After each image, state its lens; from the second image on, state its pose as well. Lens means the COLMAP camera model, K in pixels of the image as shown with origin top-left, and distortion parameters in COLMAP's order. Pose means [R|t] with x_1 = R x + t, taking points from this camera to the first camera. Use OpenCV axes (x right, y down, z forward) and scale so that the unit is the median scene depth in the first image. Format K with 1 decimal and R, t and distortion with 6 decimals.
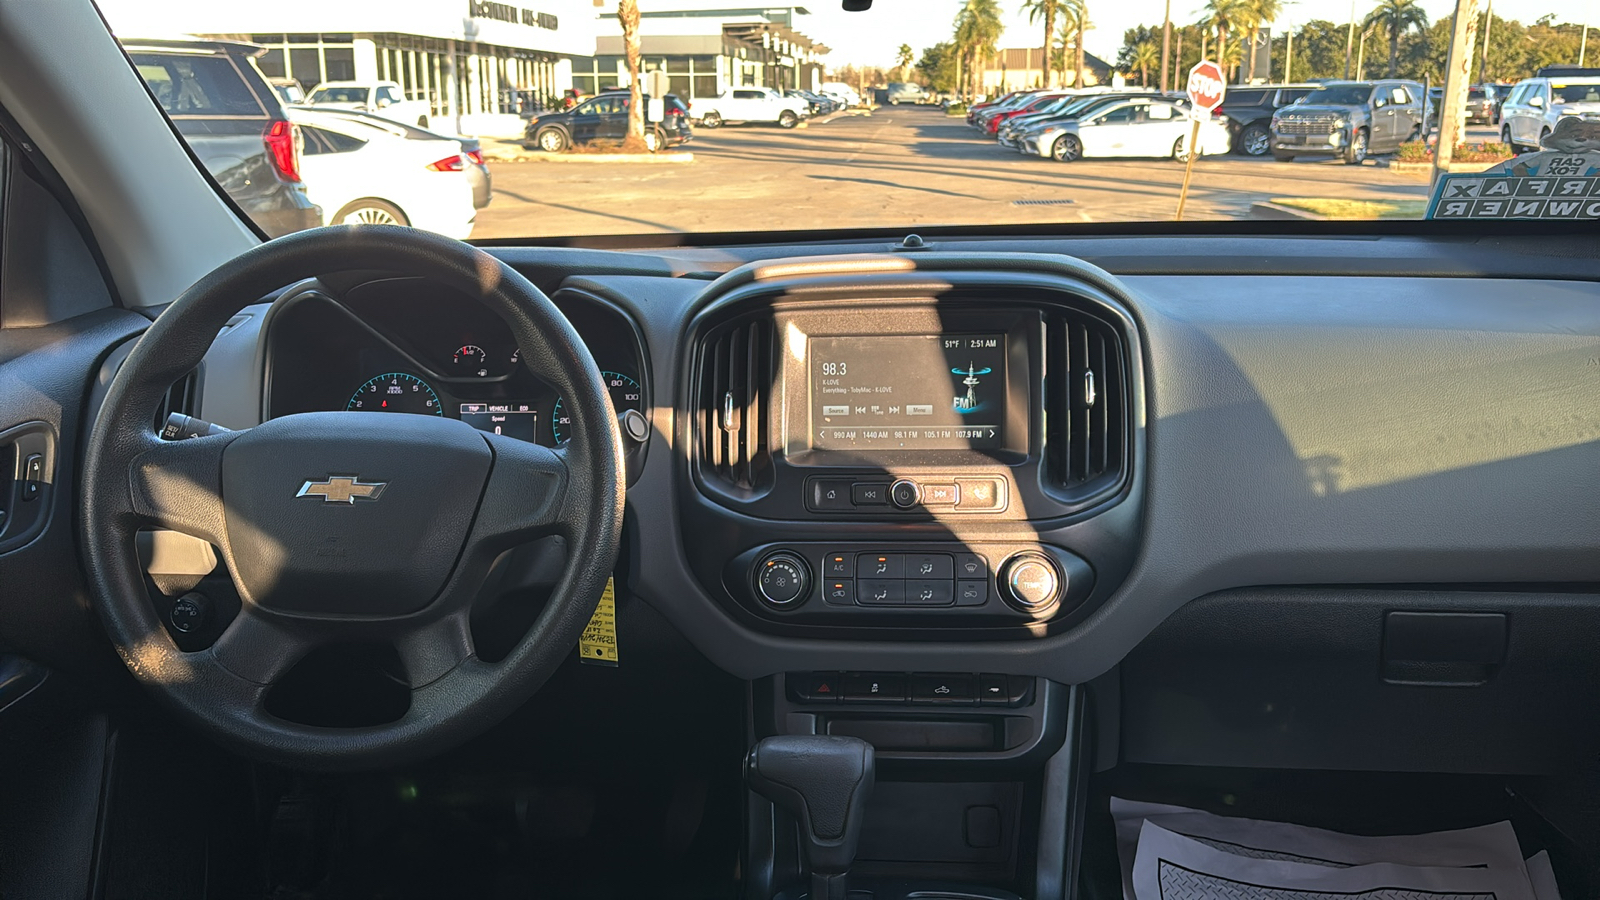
lens RADIAL K [[1376.1, 0, 790.0], [0, 1376.1, 457.0], [0, 0, 1]] dist [0.016747, -0.007750]
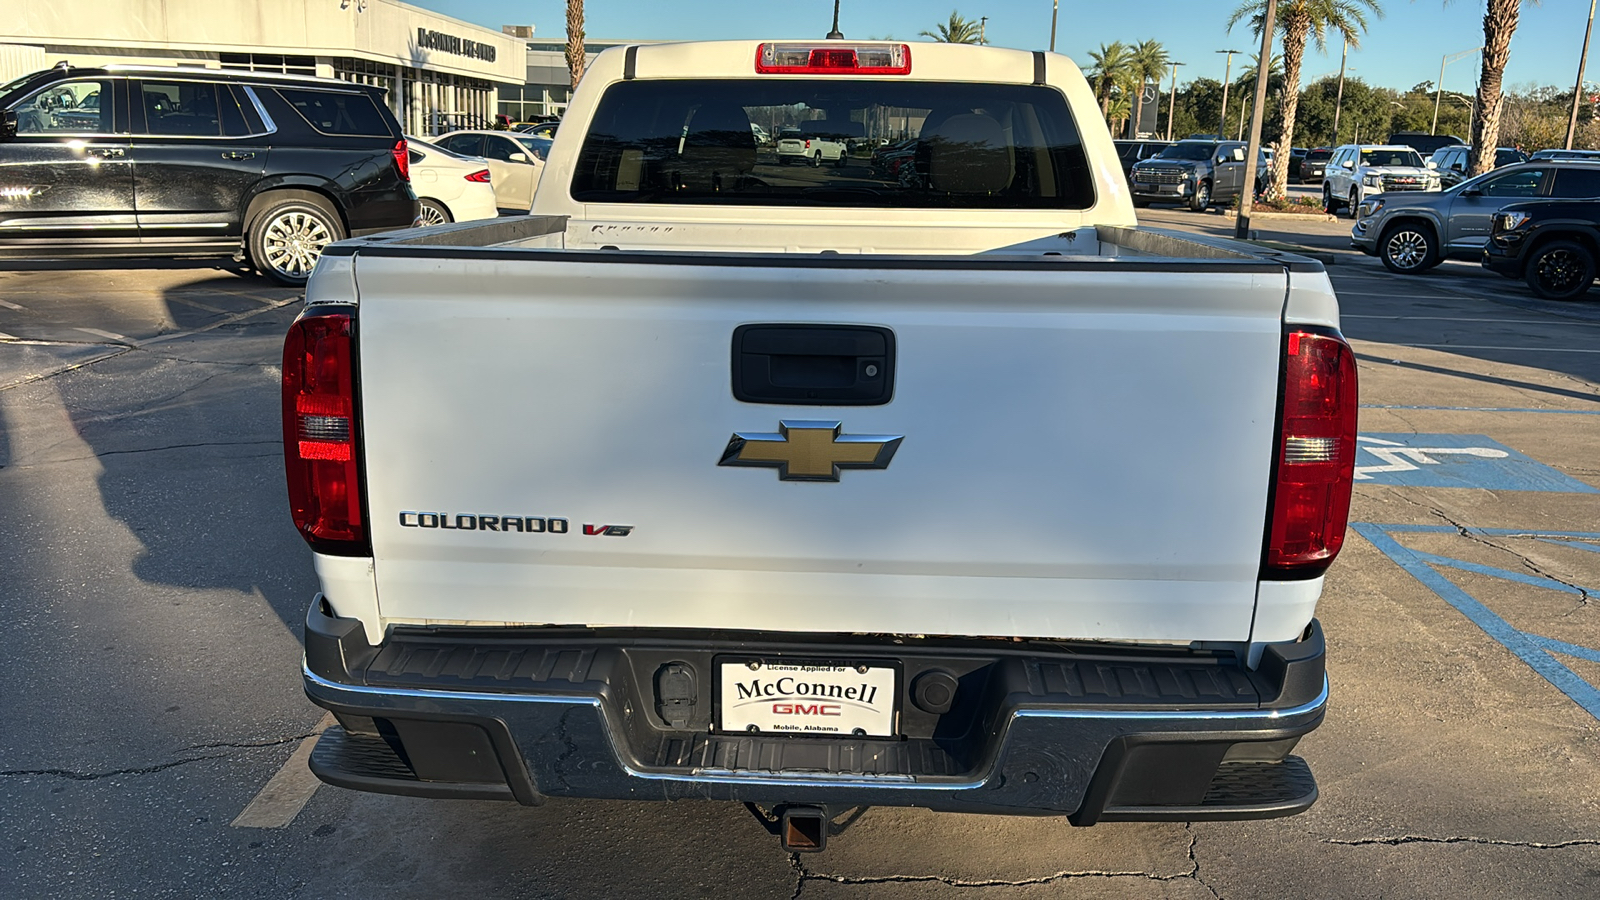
lens RADIAL K [[1376.1, 0, 790.0], [0, 1376.1, 457.0], [0, 0, 1]] dist [0.016747, -0.007750]
pose [[0.997037, 0.025117, 0.072705, -0.012411], [-0.023399, 0.999429, -0.024396, 0.027606], [-0.073276, 0.022622, 0.997055, -0.112592]]
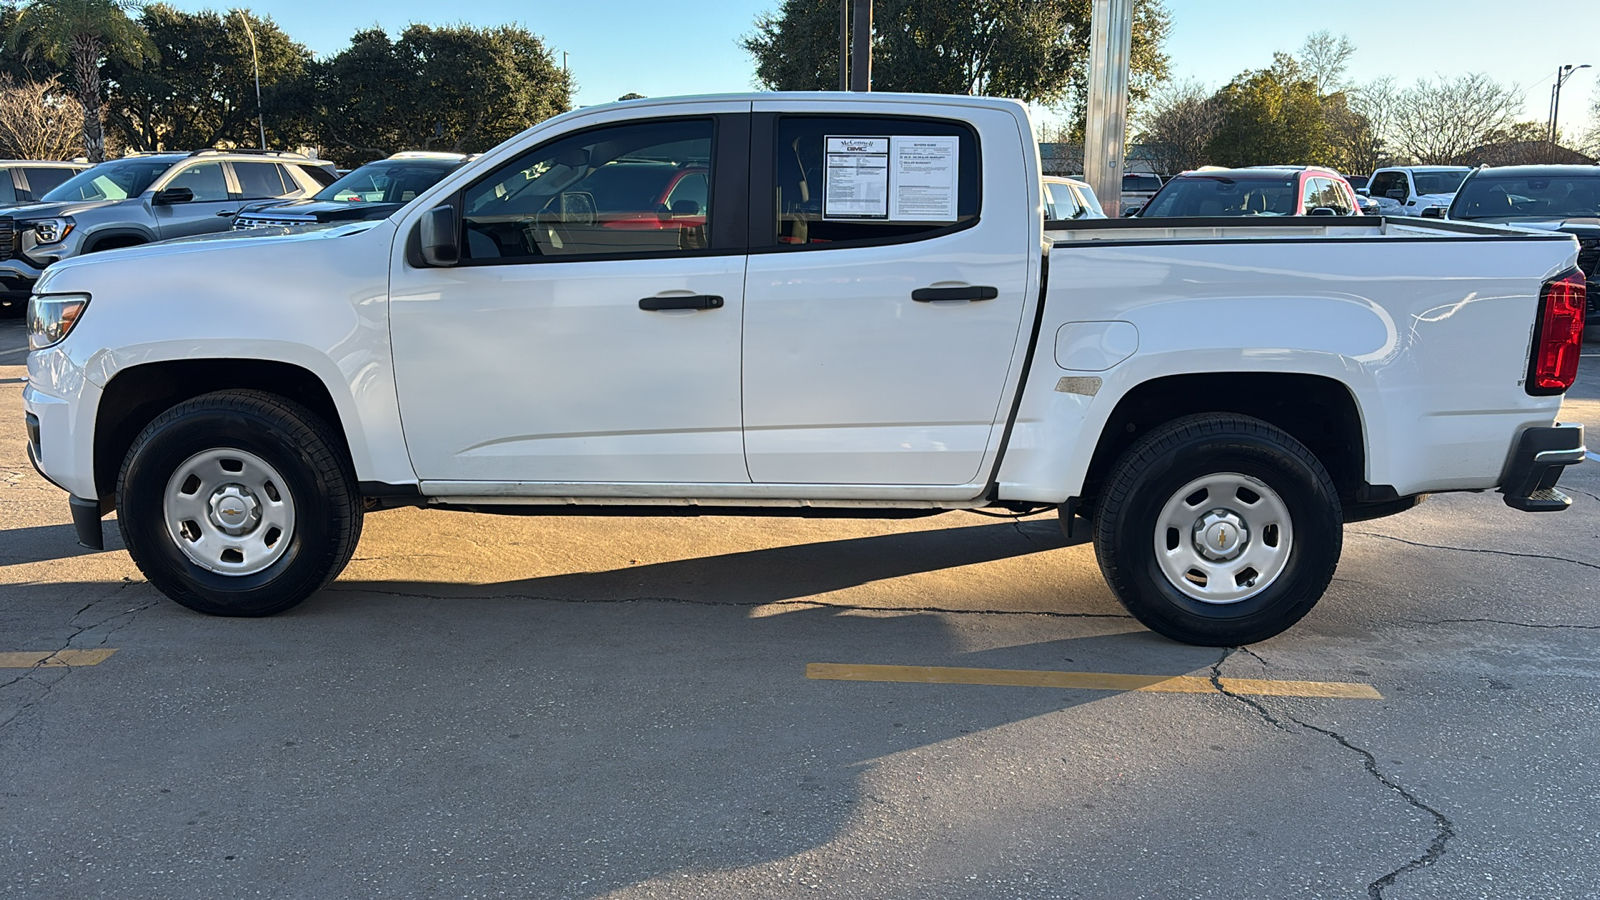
lens RADIAL K [[1376.1, 0, 790.0], [0, 1376.1, 457.0], [0, 0, 1]] dist [0.016747, -0.007750]
pose [[-0.054450, -0.185522, 0.981130, -0.135330], [0.237966, 0.951866, 0.193195, -0.001240], [-0.969746, 0.243995, -0.007681, 0.008953]]
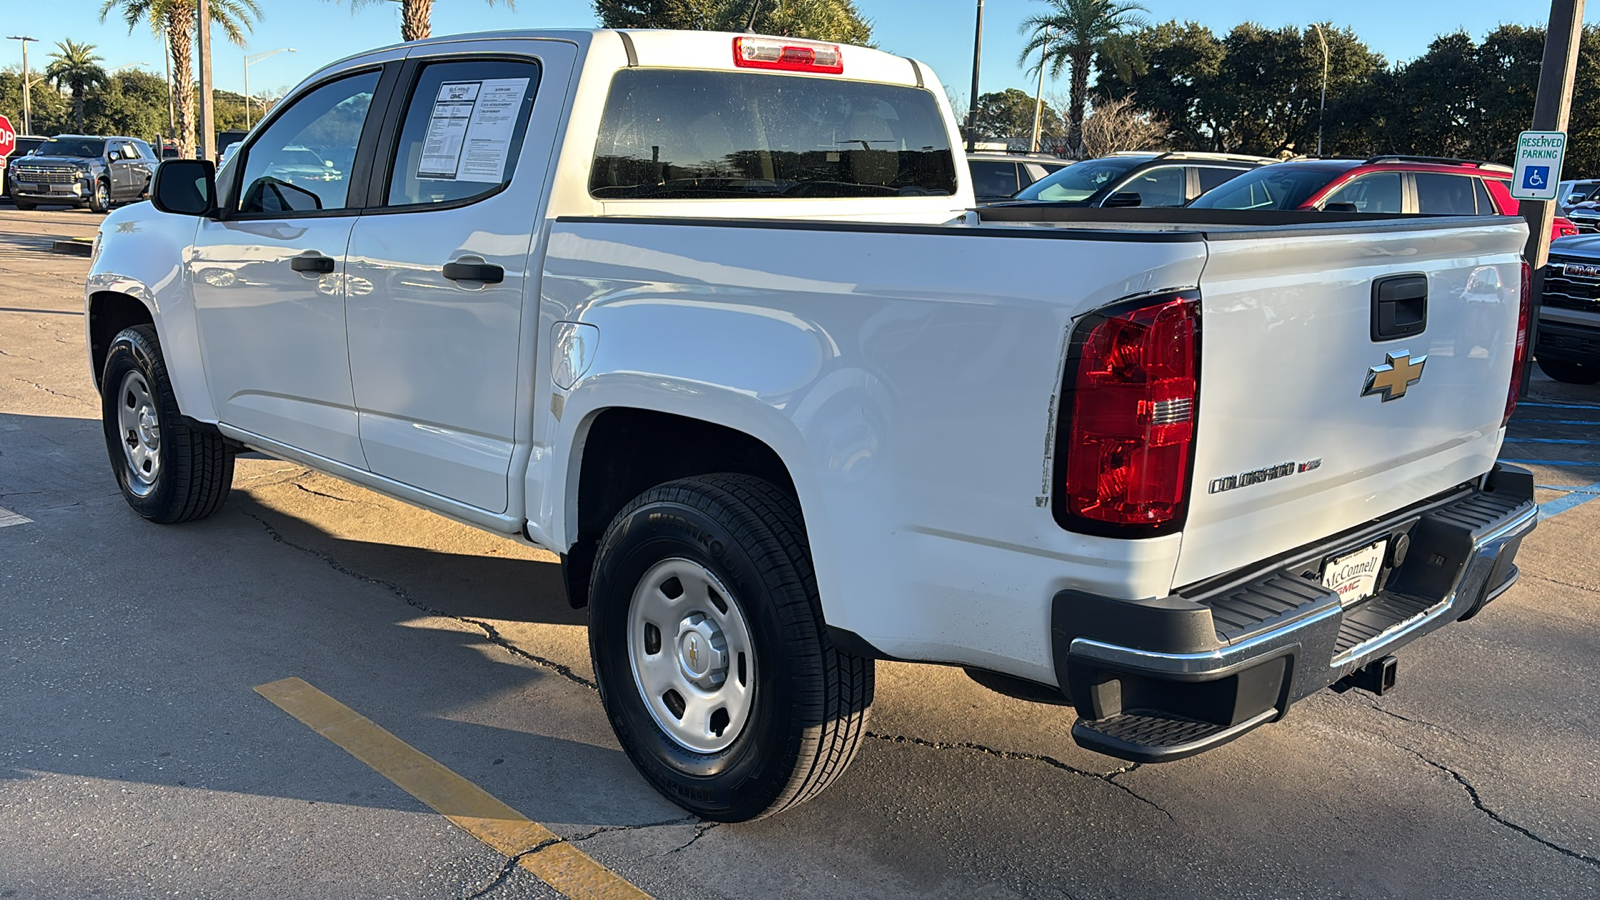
lens RADIAL K [[1389.4, 0, 800.0], [0, 1389.4, 450.0], [0, 0, 1]] dist [0.017299, 0.009232]
pose [[0.636772, -0.119979, 0.761661, -0.080929], [0.155461, 0.987511, 0.025585, 0.023271], [-0.755218, 0.102117, 0.647471, -0.081377]]
